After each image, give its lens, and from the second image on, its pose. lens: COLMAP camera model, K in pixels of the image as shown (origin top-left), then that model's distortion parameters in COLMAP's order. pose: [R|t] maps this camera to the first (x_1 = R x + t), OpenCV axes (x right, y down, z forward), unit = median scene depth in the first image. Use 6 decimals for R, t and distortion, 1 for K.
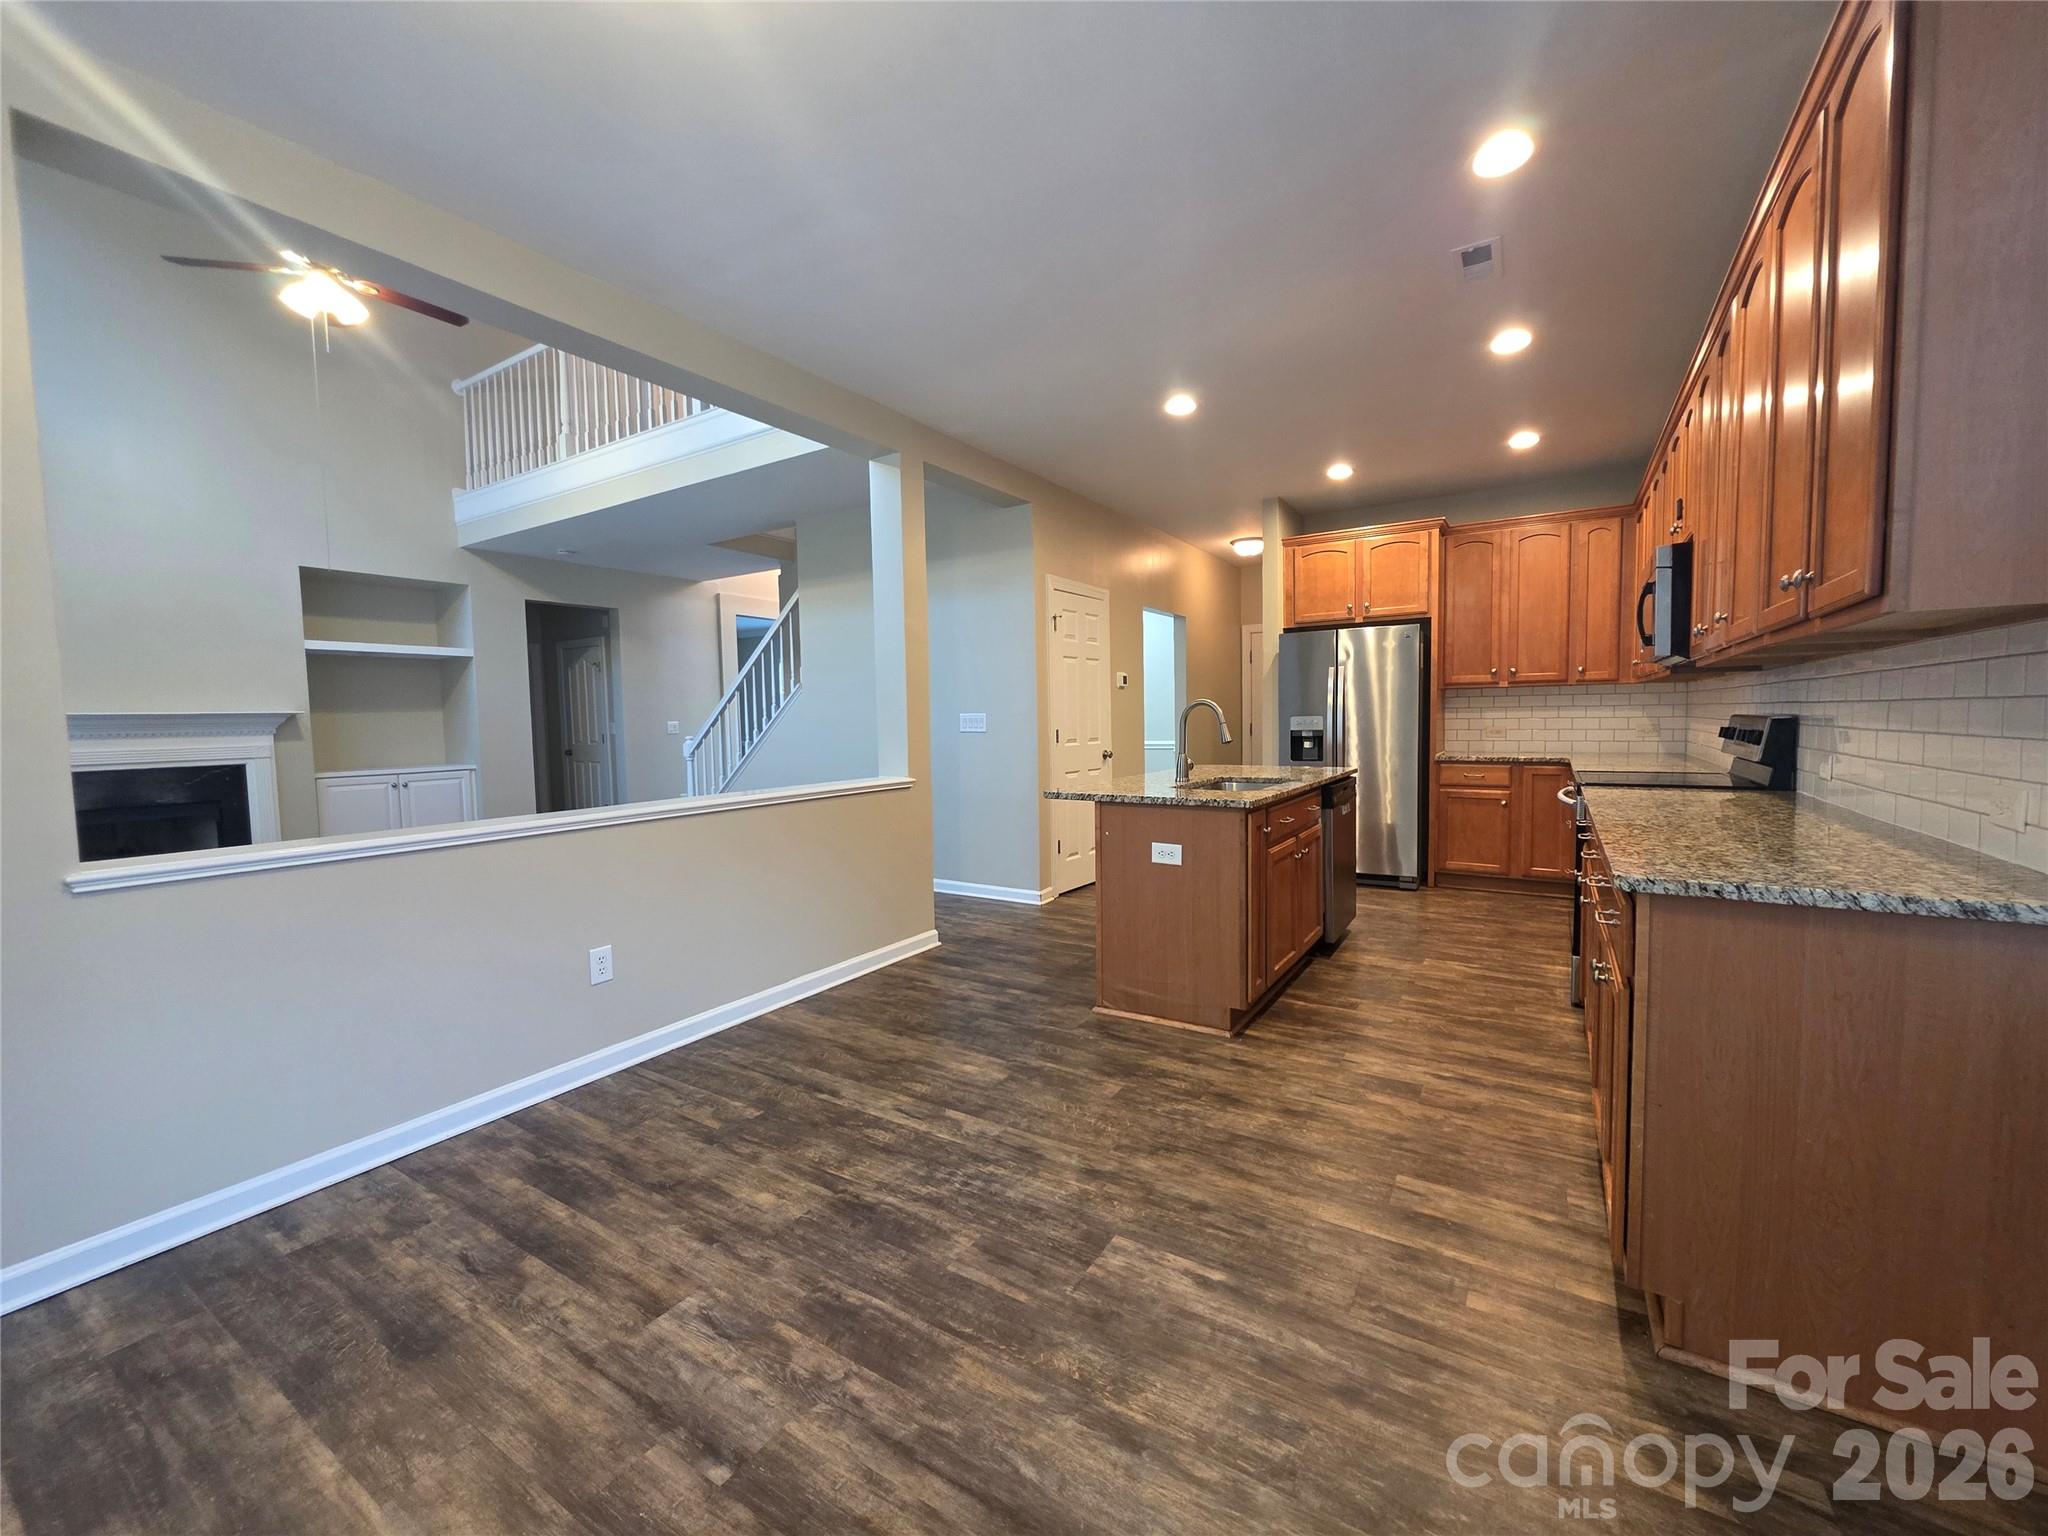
lens RADIAL K [[819.1, 0, 1022.0], [0, 819.1, 763.7], [0, 0, 1]] dist [-0.000960, 0.001243]
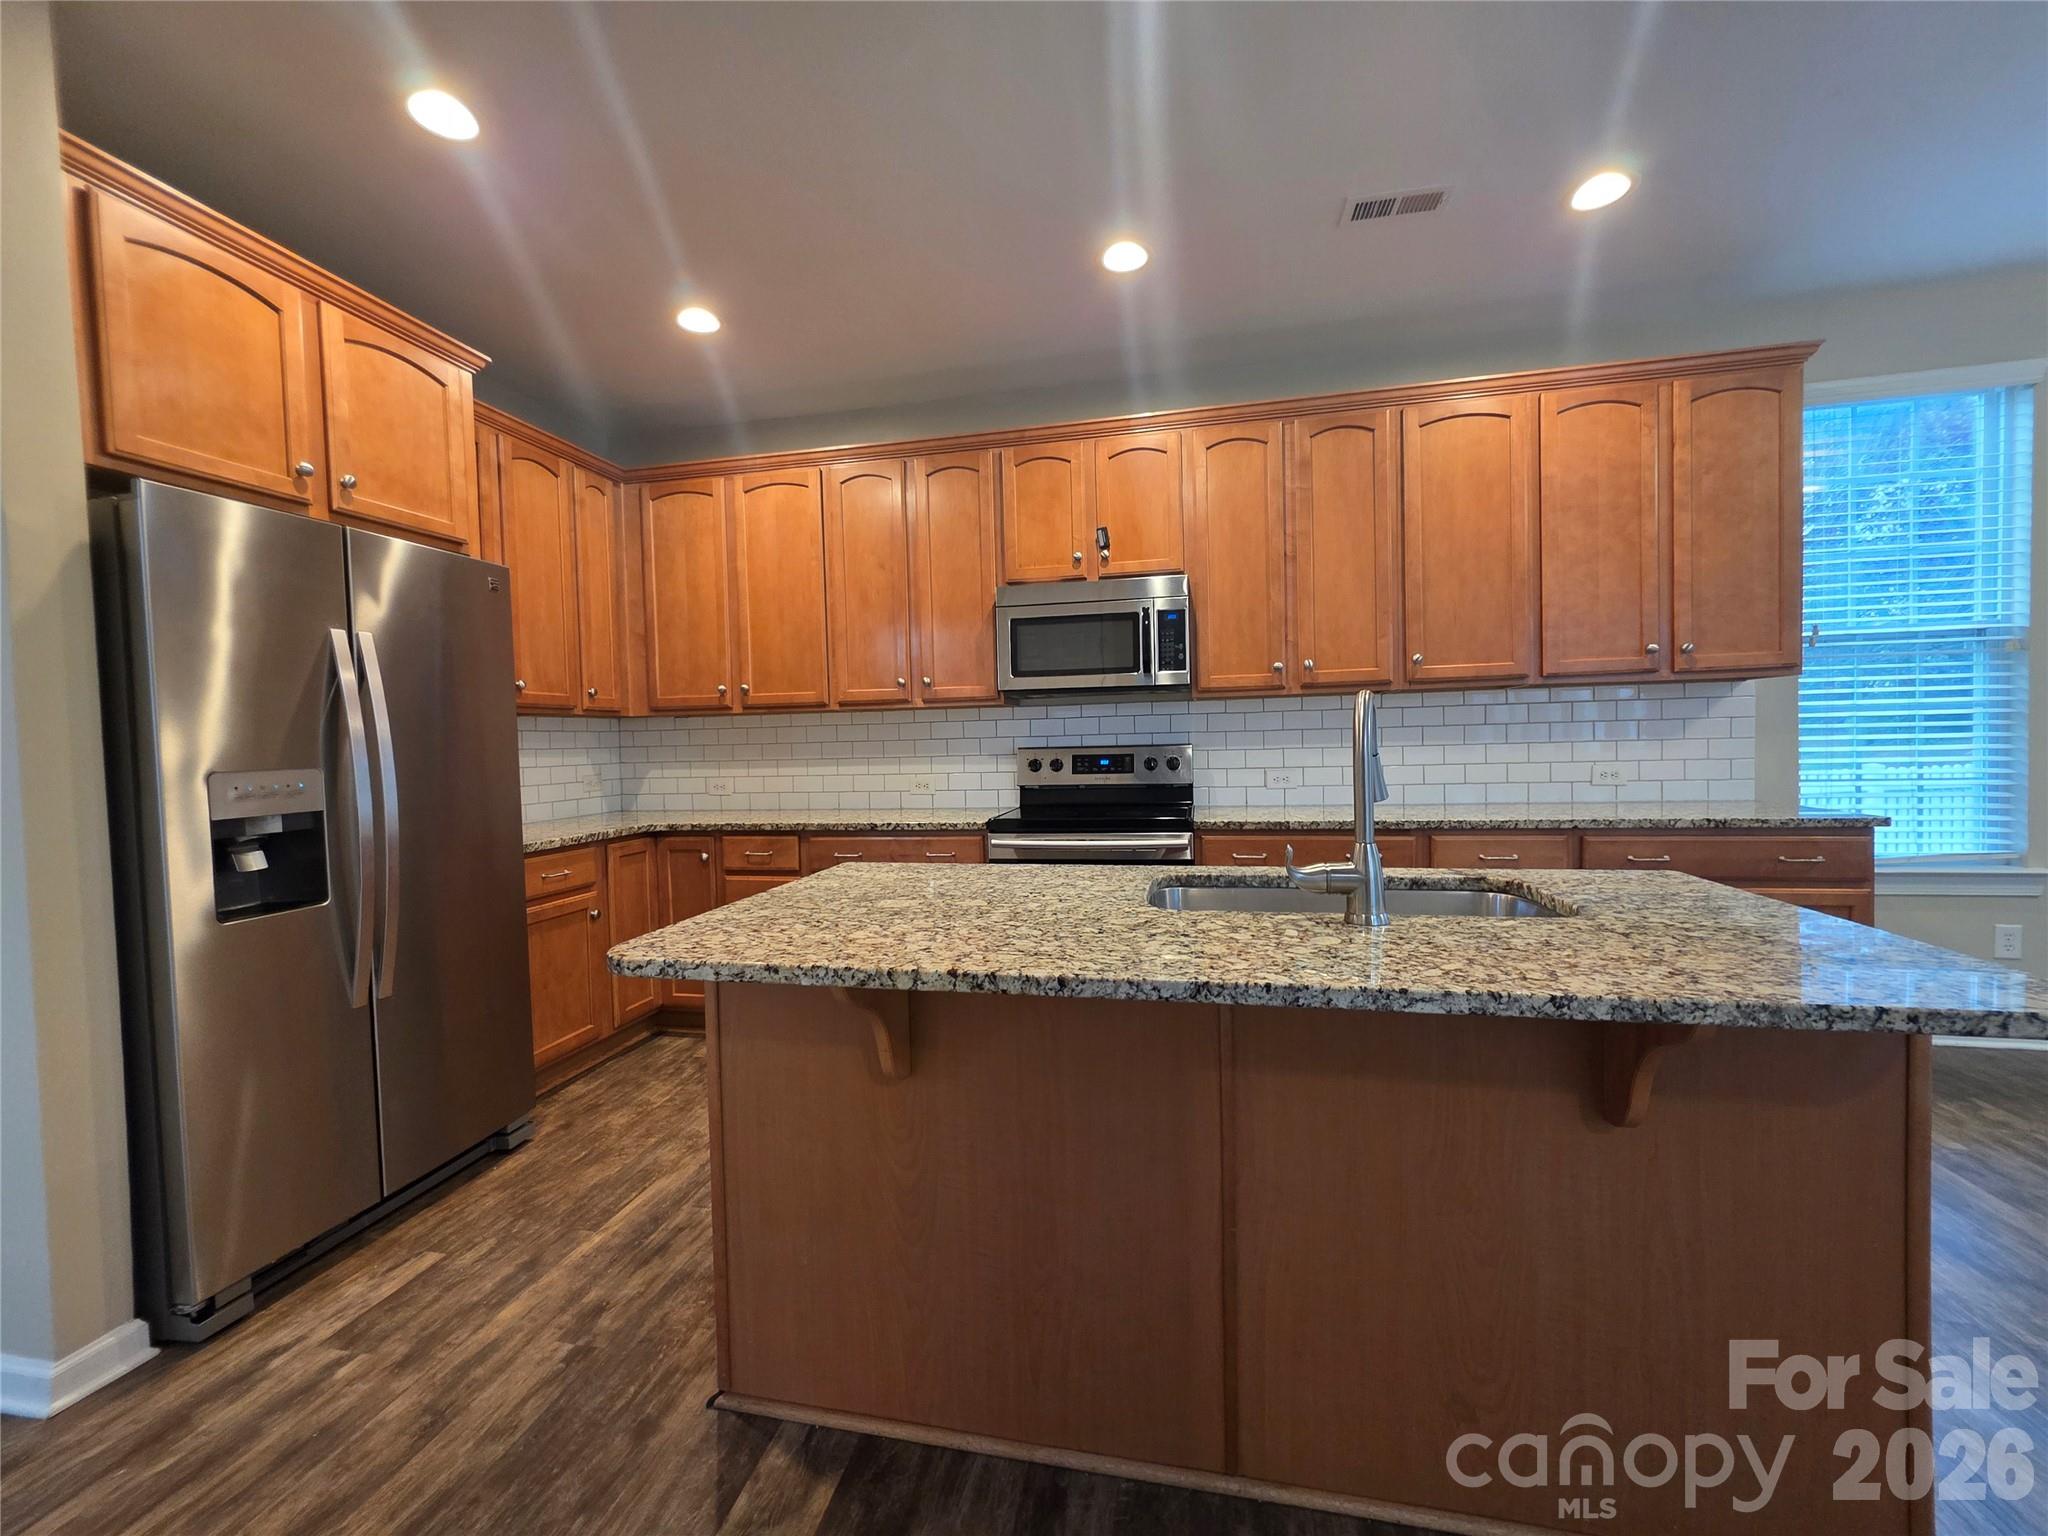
lens RADIAL K [[819.1, 0, 1025.9], [0, 819.1, 765.0], [0, 0, 1]] dist [-0.000960, 0.001243]
pose [[-0.353969, -0.003604, 0.935250, -0.052528], [0.086510, 0.995579, 0.036578, -0.047792], [-0.931248, 0.093856, -0.352092, 0.861355]]
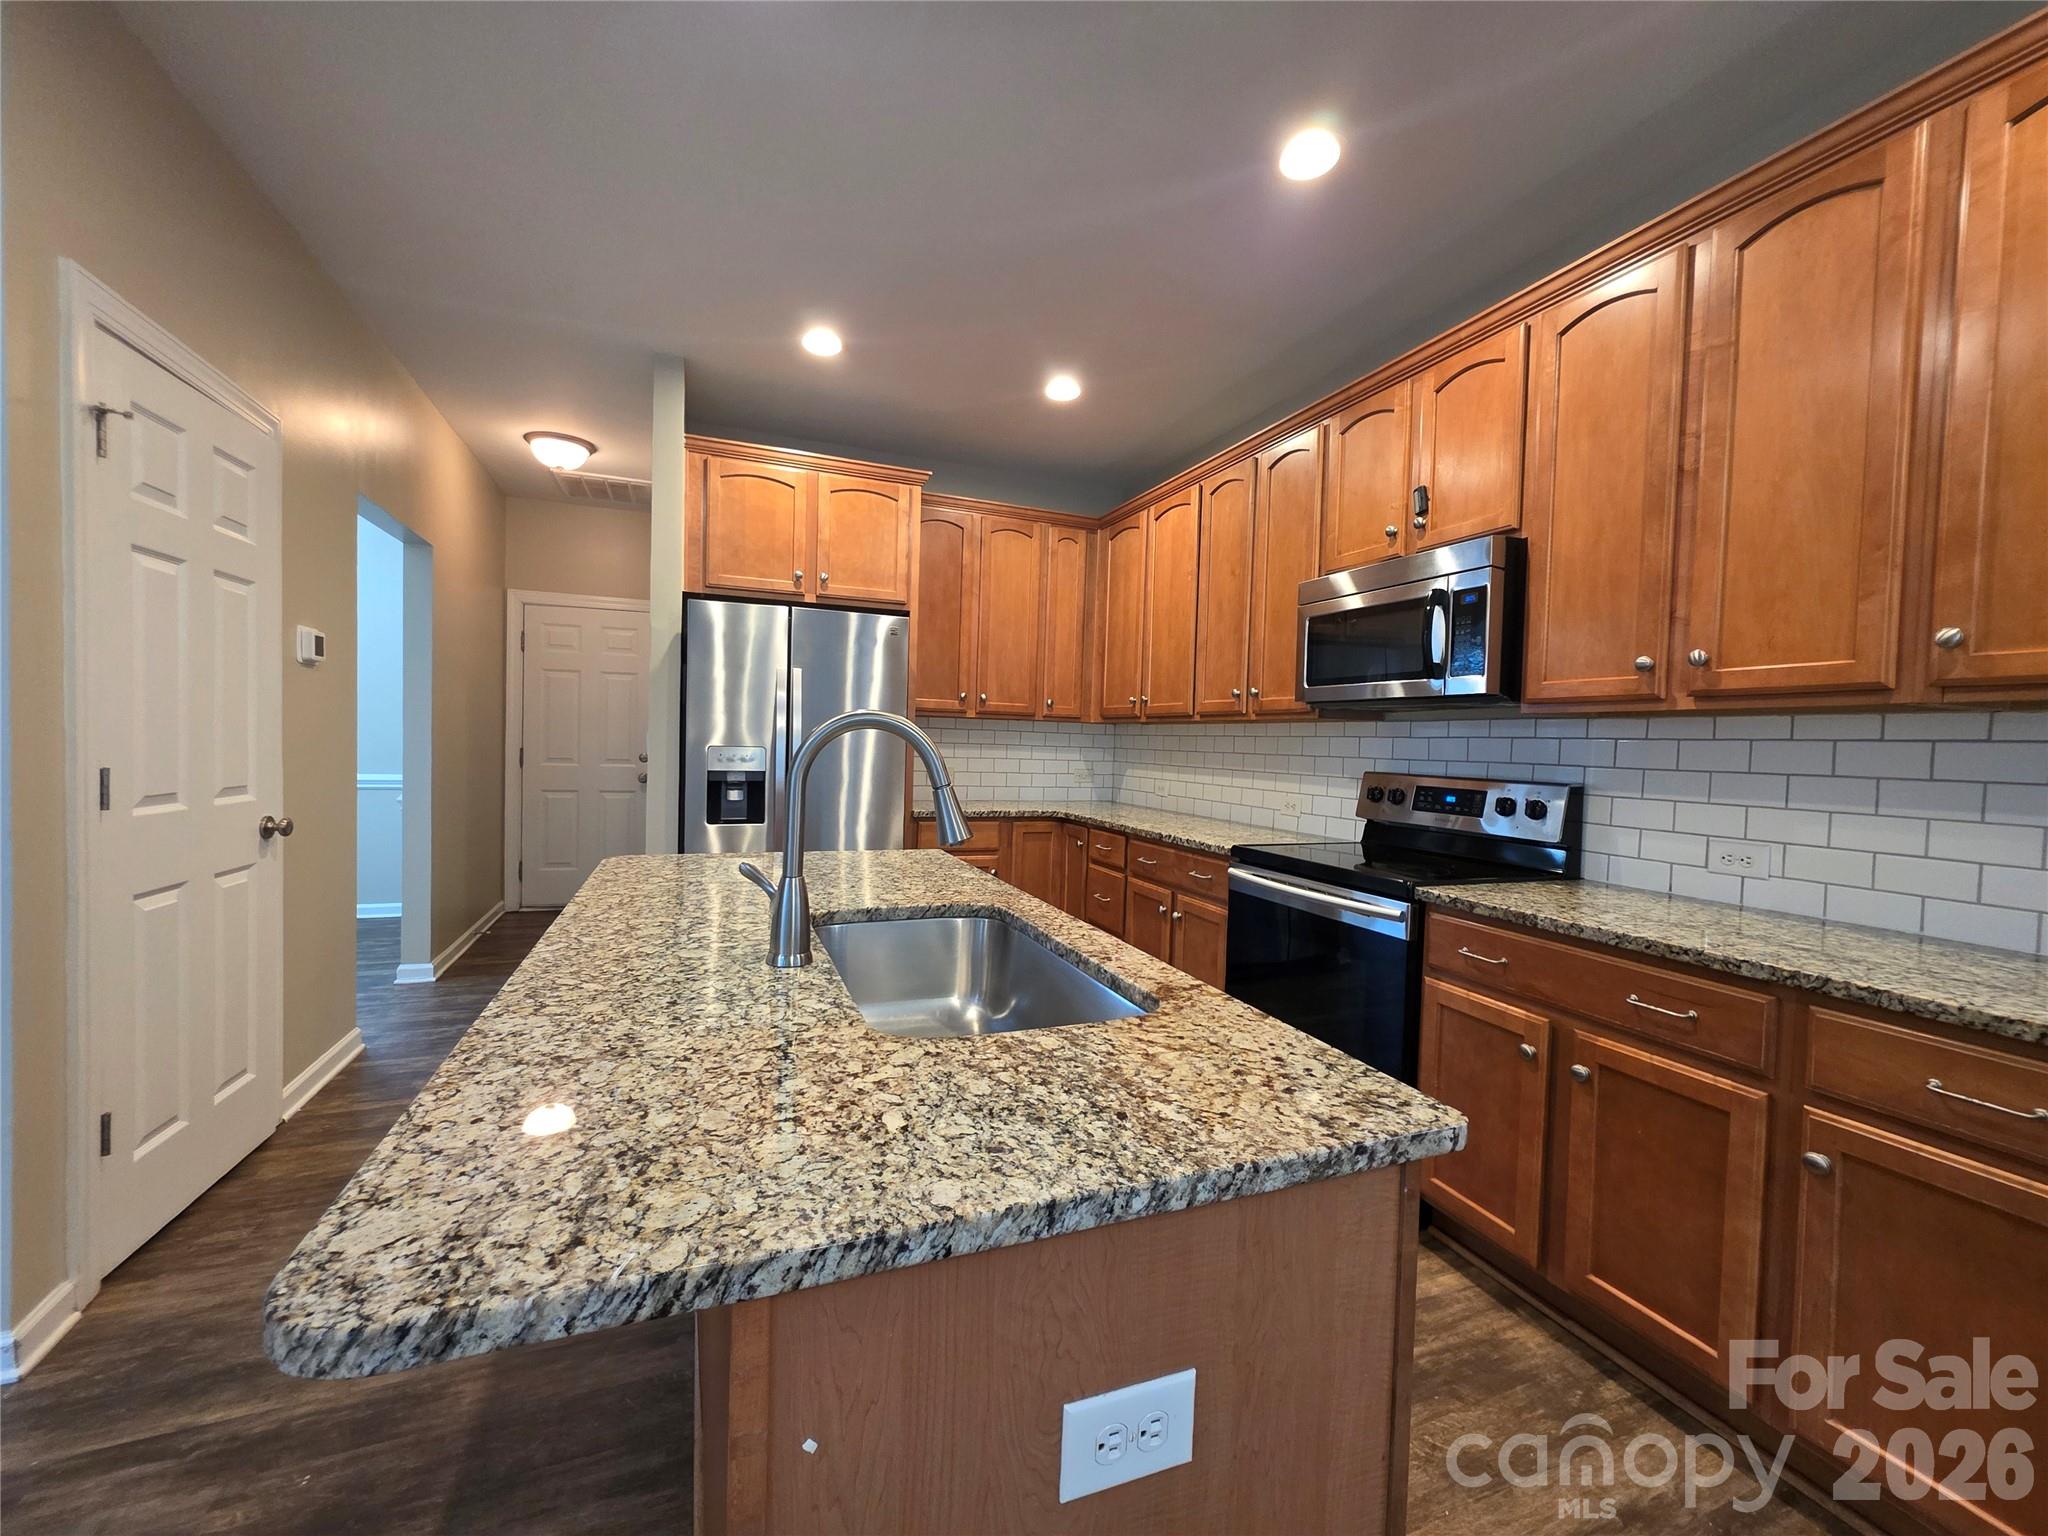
lens RADIAL K [[819.1, 0, 1022.2], [0, 819.1, 766.1], [0, 0, 1]] dist [-0.000960, 0.001243]
pose [[0.582901, 0.011793, 0.812457, -0.007401], [0.006265, 0.999800, -0.019008, -0.032979], [-0.812519, 0.016170, 0.582711, 0.509274]]
